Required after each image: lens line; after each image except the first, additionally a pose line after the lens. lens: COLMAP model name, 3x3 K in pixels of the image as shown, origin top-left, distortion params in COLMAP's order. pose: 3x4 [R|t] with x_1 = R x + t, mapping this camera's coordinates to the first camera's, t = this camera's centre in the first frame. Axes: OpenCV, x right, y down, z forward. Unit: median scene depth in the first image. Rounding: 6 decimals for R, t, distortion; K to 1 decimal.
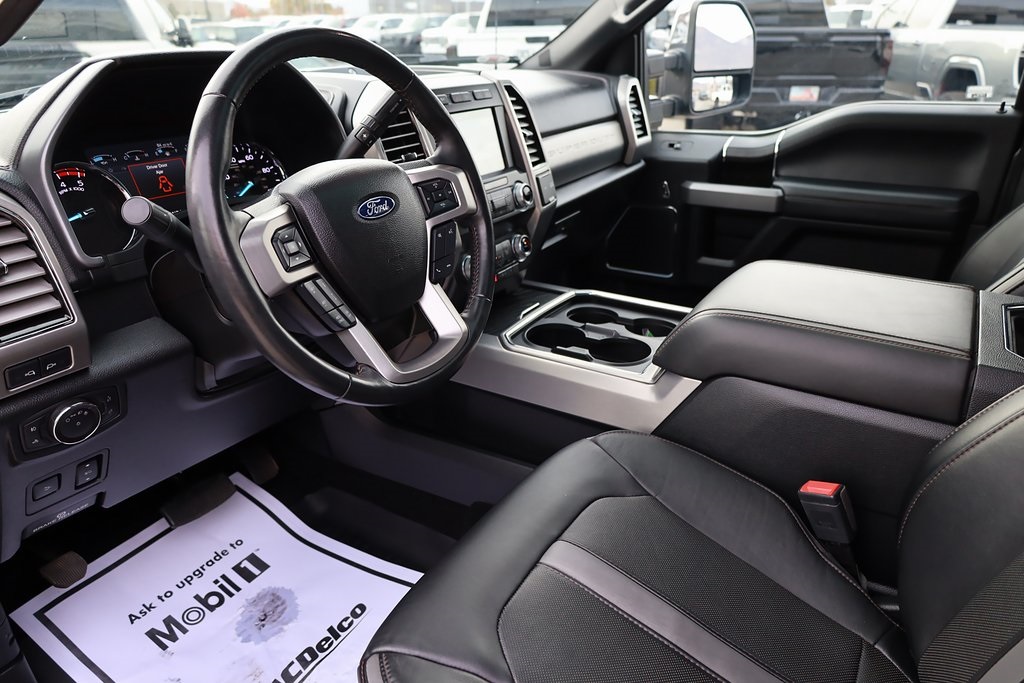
lens RADIAL K [[704.3, 0, 512.0], [0, 704.3, 341.5], [0, 0, 1]] dist [-0.003510, -0.001266]
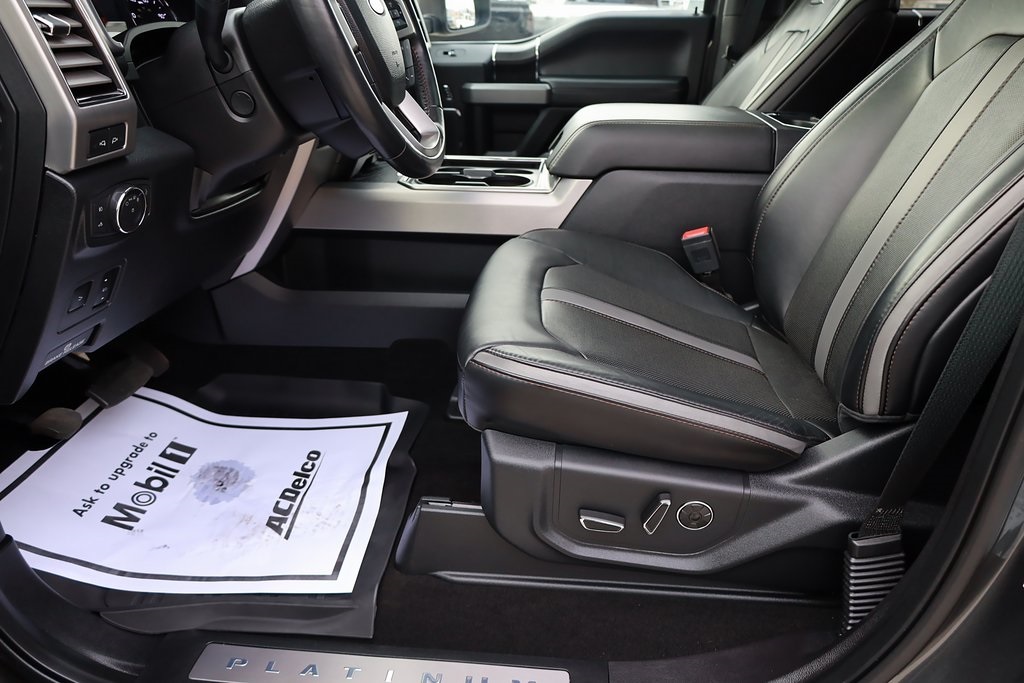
lens RADIAL K [[704.3, 0, 528.8], [0, 704.3, 341.1], [0, 0, 1]] dist [-0.036086, -0.000025]
pose [[0.884204, -0.171970, 0.434292, -0.347973], [0.161205, 0.984983, 0.061824, 0.197303], [-0.438402, 0.015345, 0.898648, -0.070474]]
